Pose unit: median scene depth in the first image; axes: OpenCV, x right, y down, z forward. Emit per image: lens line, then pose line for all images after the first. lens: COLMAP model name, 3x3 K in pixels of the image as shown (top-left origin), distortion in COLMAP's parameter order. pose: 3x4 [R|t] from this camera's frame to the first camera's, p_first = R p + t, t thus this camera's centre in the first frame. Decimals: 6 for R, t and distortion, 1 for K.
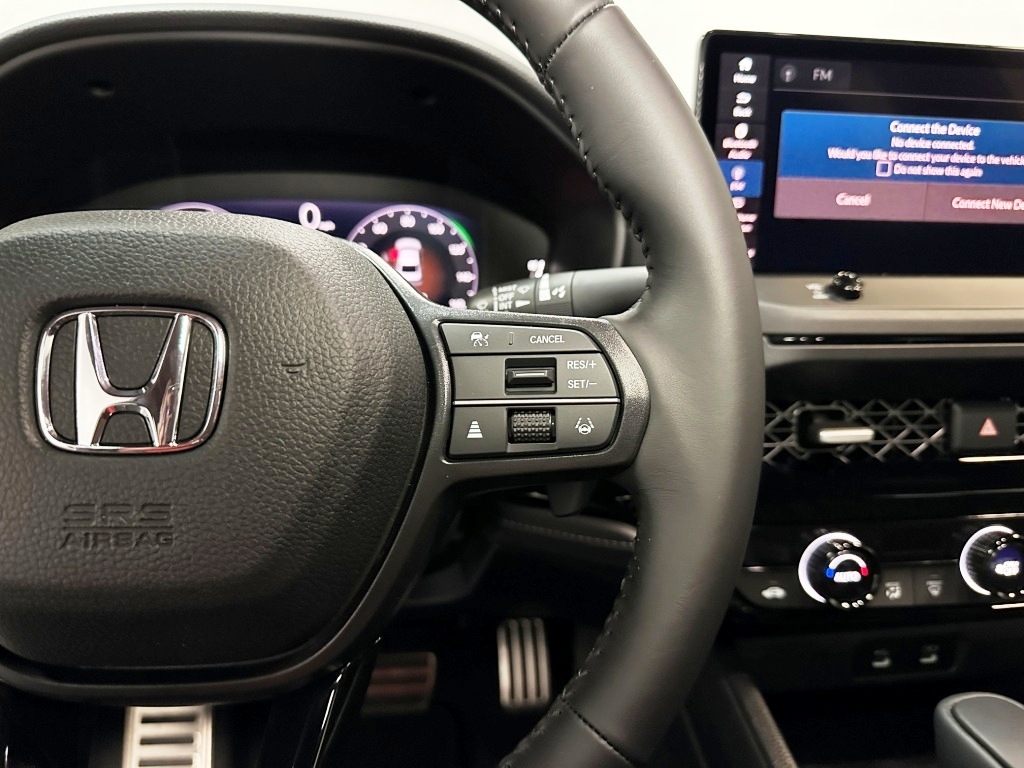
lens RADIAL K [[761.5, 0, 512.0], [0, 761.5, 384.0], [0, 0, 1]] dist [0.011908, -0.042607]
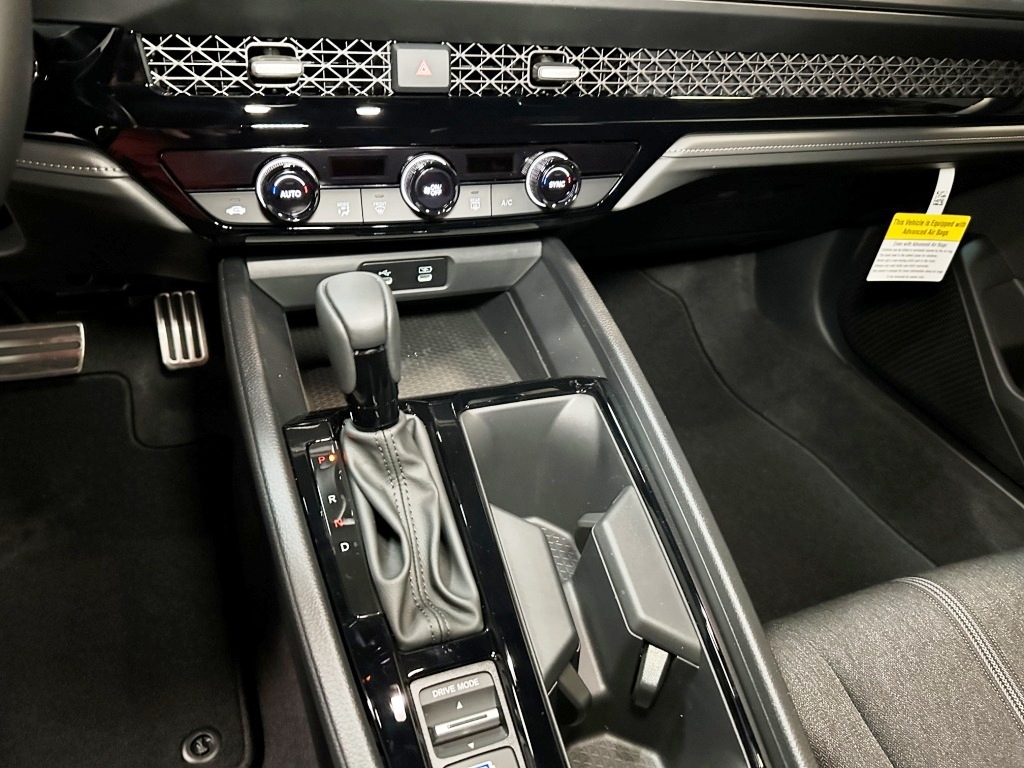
lens RADIAL K [[761.5, 0, 512.0], [0, 761.5, 384.0], [0, 0, 1]] dist [0.011908, -0.042607]
pose [[0.965997, -0.067997, 0.249451, 0.425710], [-0.028037, 0.931561, 0.362503, 0.078451], [-0.257027, -0.357171, 0.897979, -0.261724]]
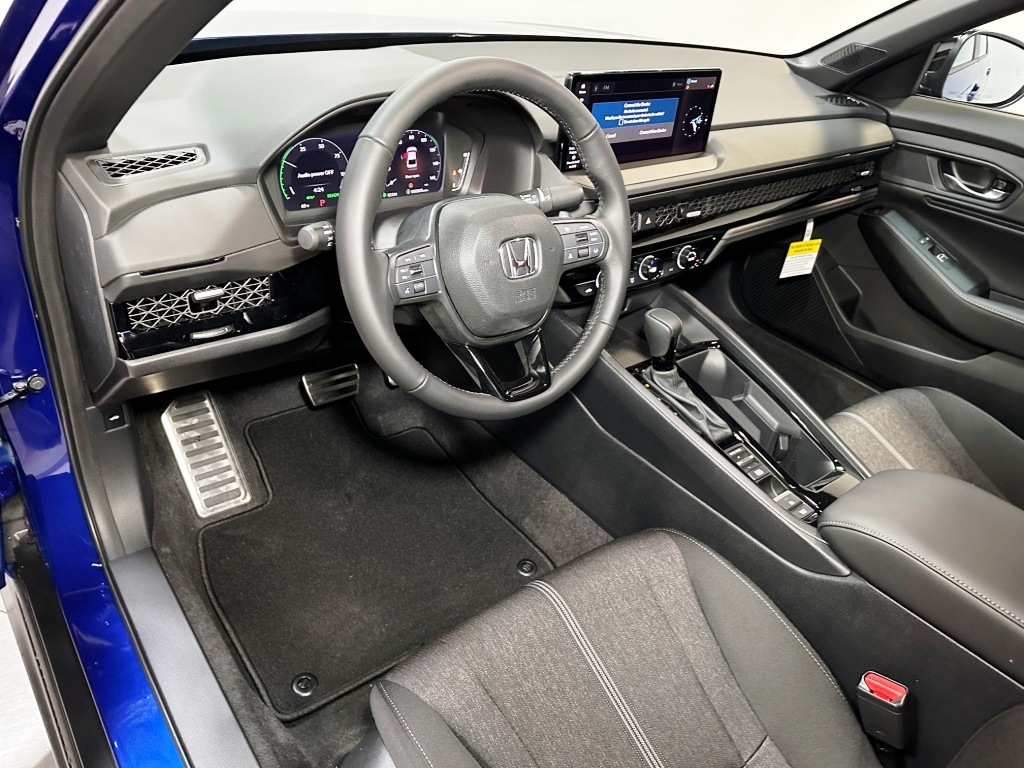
lens RADIAL K [[726.0, 0, 504.9], [0, 726.0, 385.0], [0, 0, 1]] dist [0.129251, -0.193855]
pose [[0.854069, -0.217618, 0.472449, -1.231618], [0.038600, 0.932289, 0.359650, -0.369597], [-0.518725, -0.288929, 0.804639, -1.073065]]
